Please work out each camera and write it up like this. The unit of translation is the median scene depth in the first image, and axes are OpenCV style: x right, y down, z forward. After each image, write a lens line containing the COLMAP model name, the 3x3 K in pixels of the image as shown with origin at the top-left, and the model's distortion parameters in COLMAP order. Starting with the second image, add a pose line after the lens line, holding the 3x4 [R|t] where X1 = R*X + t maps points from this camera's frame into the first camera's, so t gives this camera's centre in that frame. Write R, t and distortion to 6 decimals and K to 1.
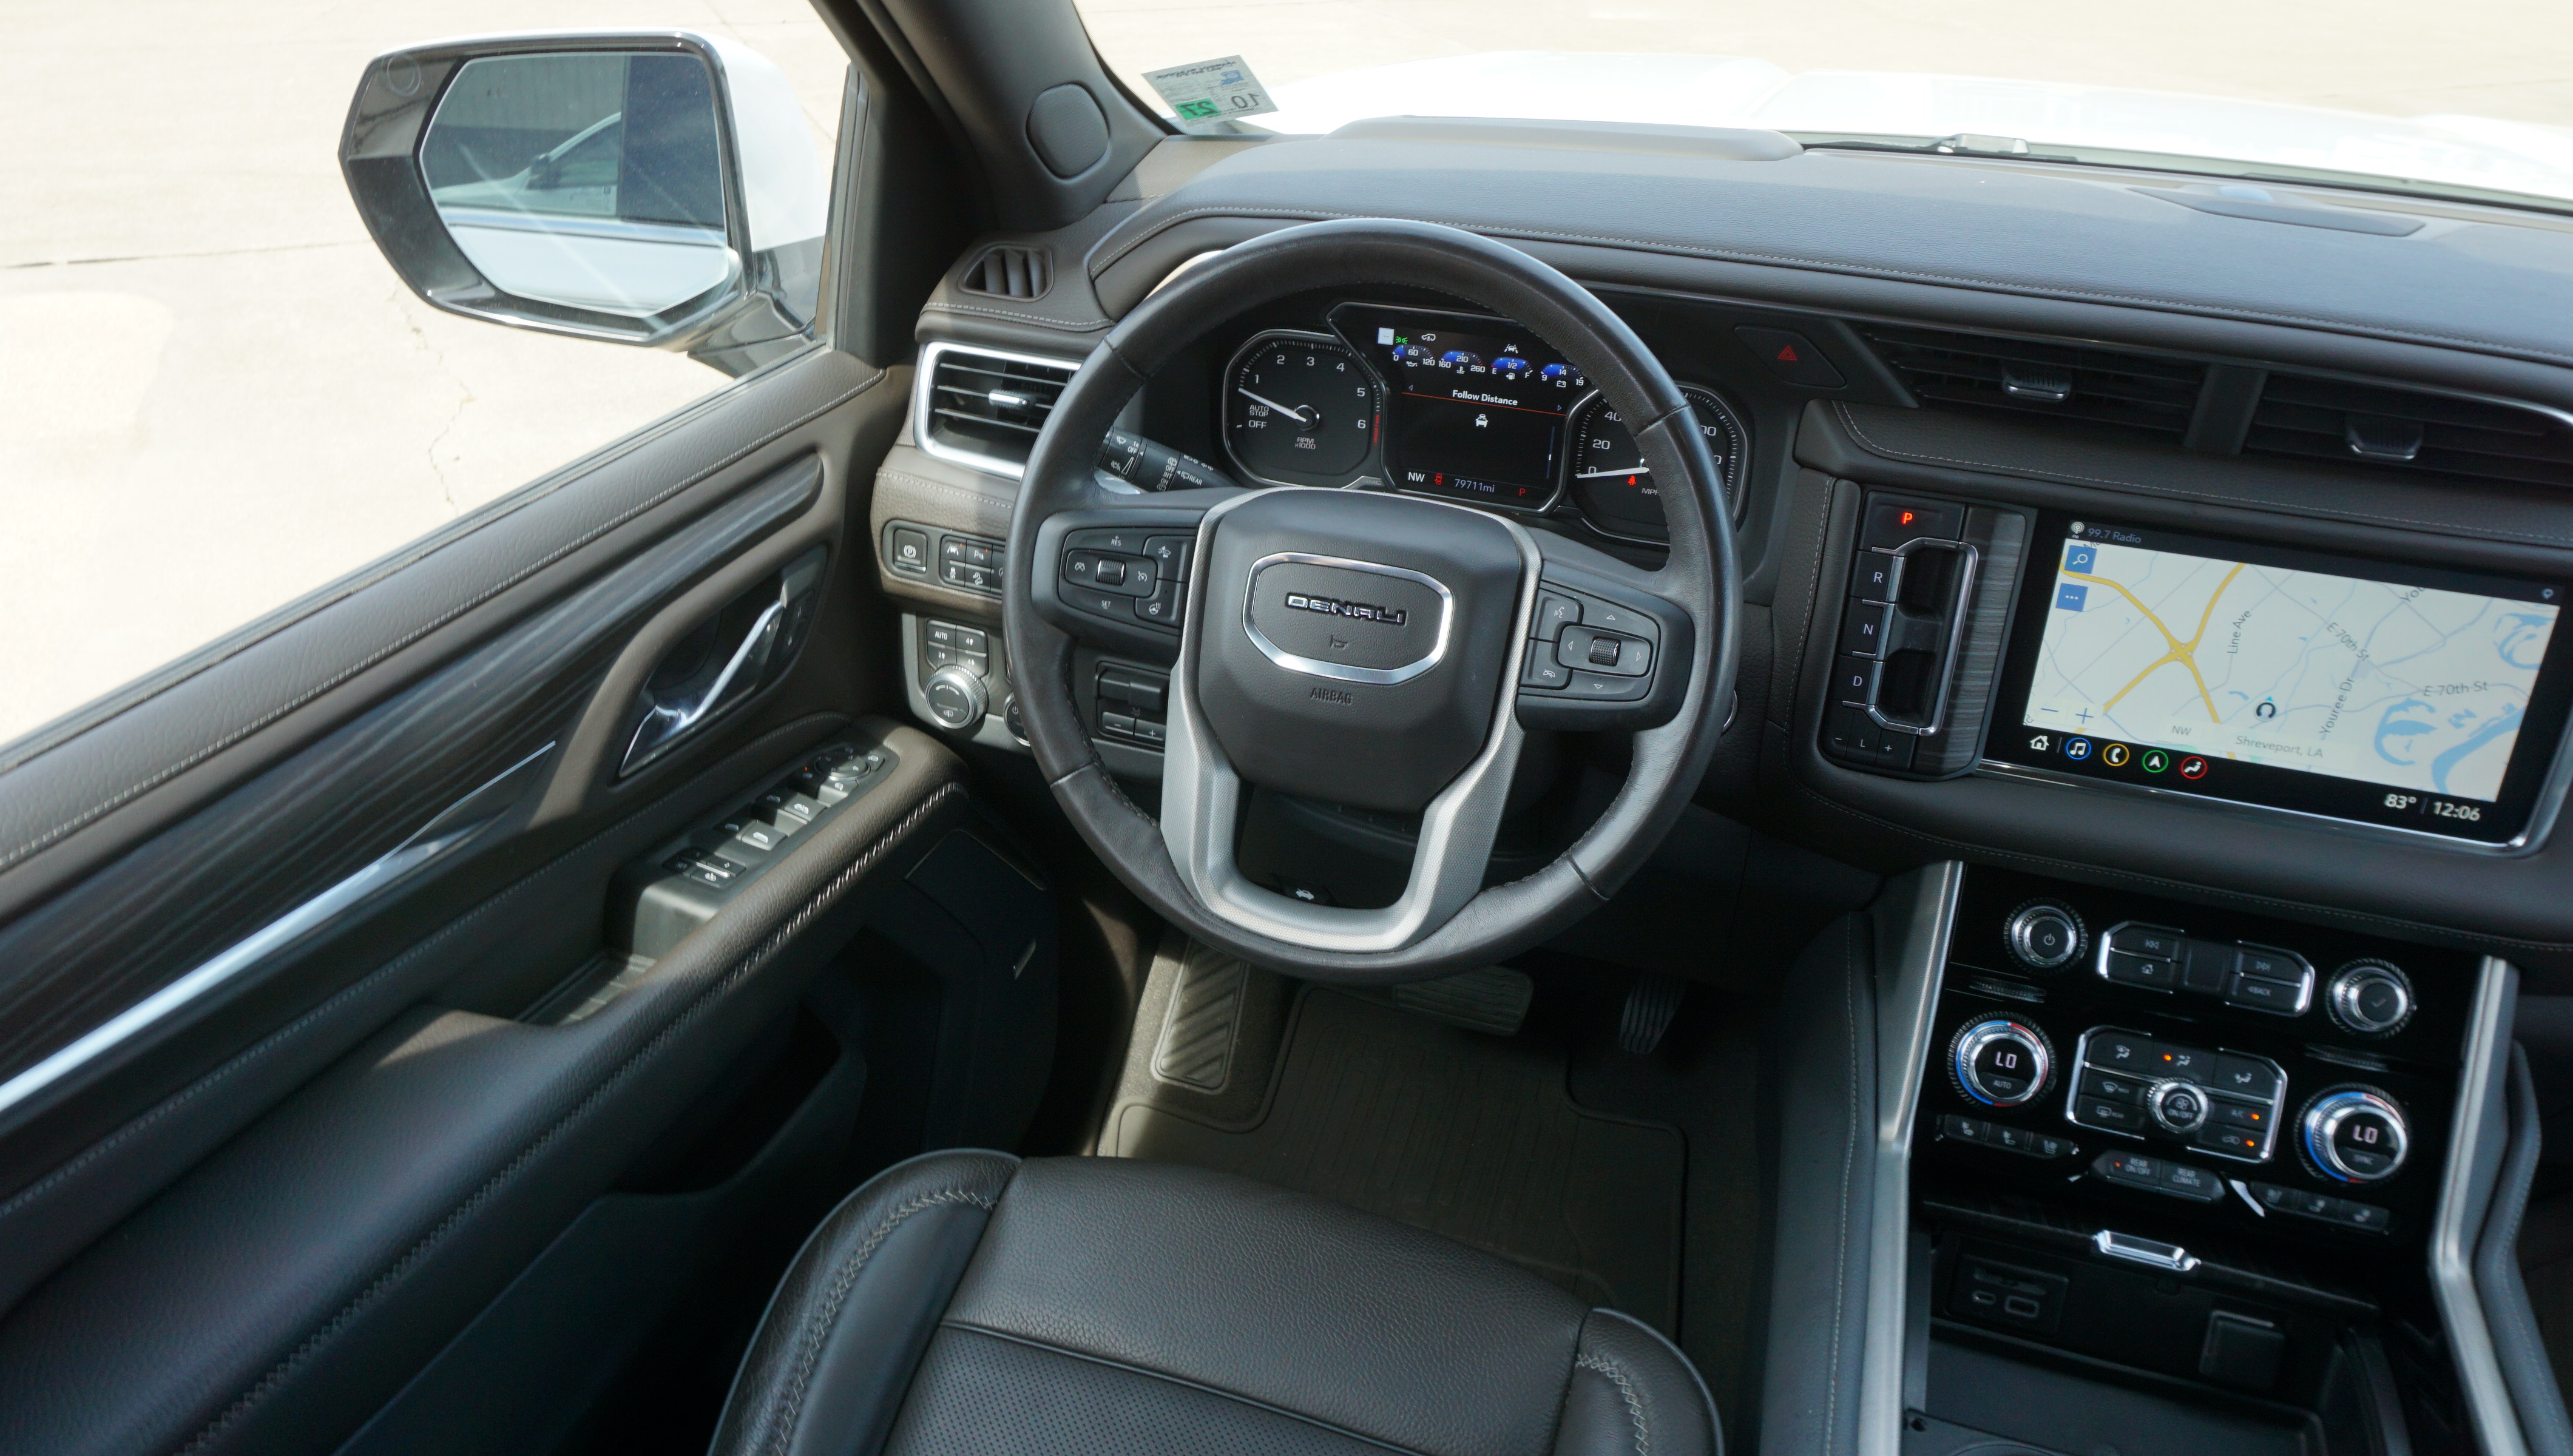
lens RADIAL K [[1714.5, 0, 1291.8], [0, 1714.5, 726.3], [0, 0, 1]] dist [-0.063553, 0.049447]
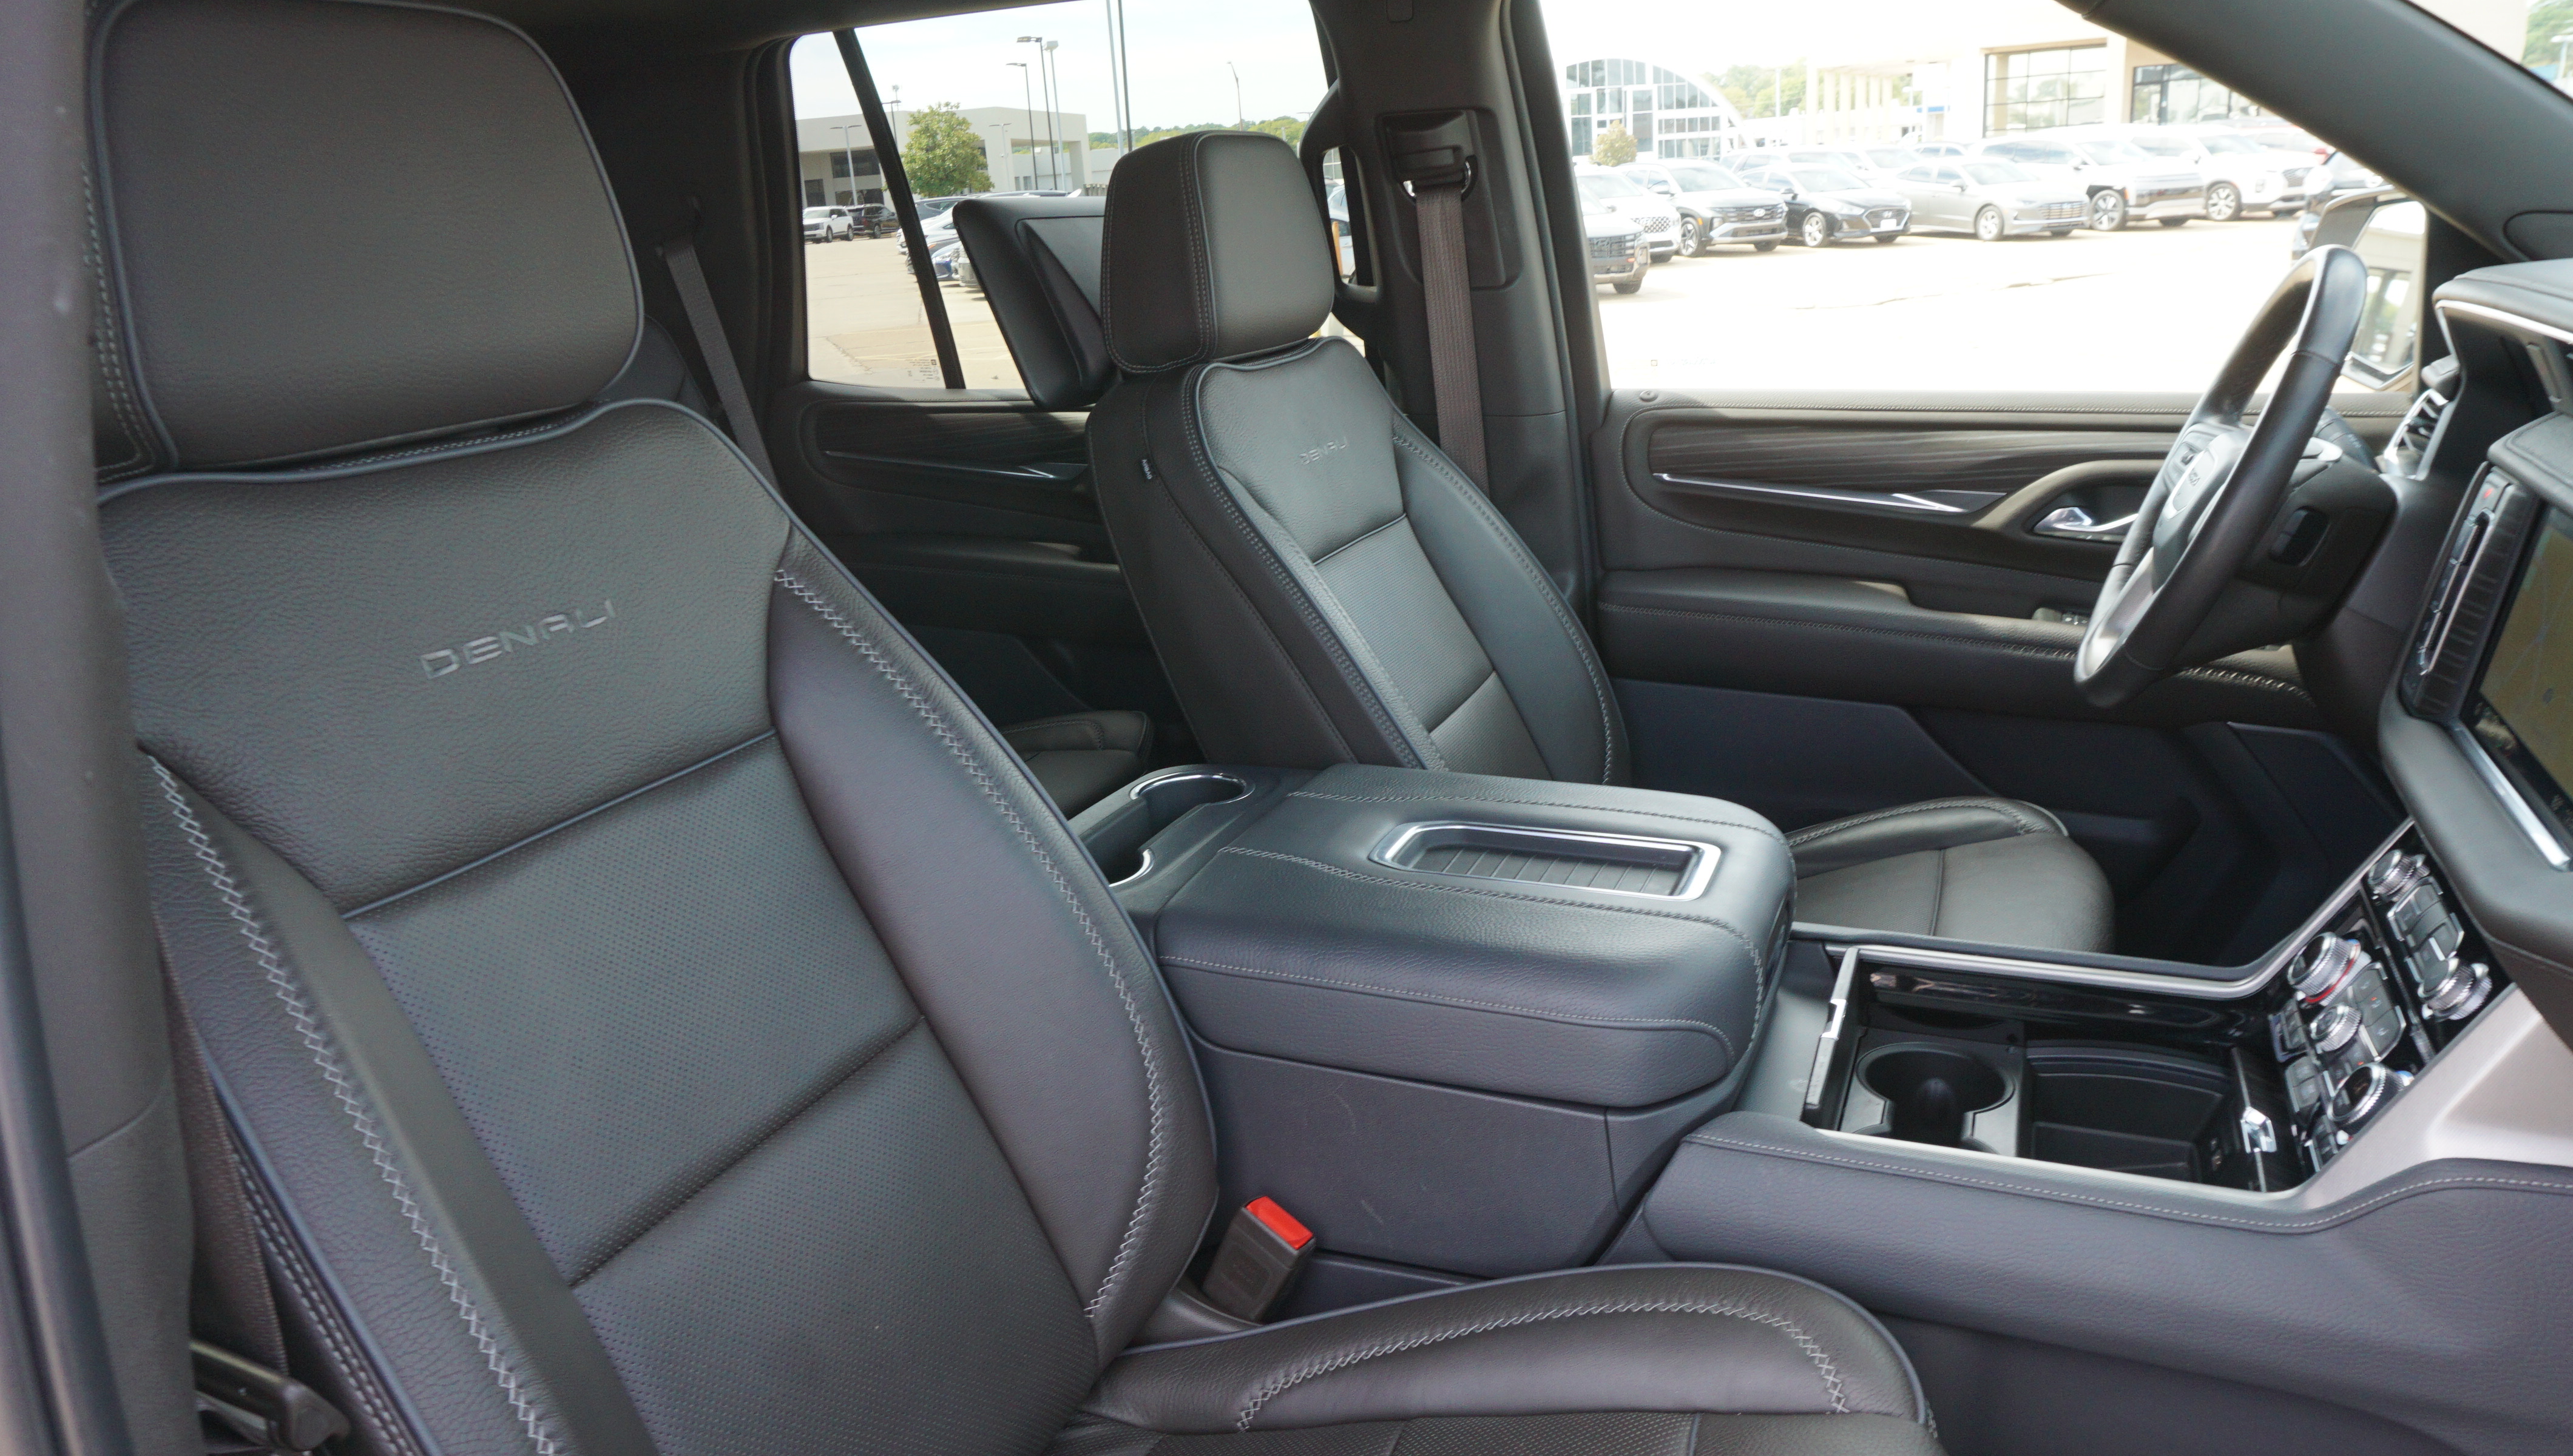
lens RADIAL K [[1710.8, 0, 1292.5], [0, 1710.8, 734.2], [0, 0, 1]] dist [-0.058329, 0.041877]
pose [[-0.082767, 0.278506, -0.956862, 1.560544], [-0.459715, 0.841224, 0.284613, 0.062960], [0.884201, 0.463441, 0.058408, 0.268854]]
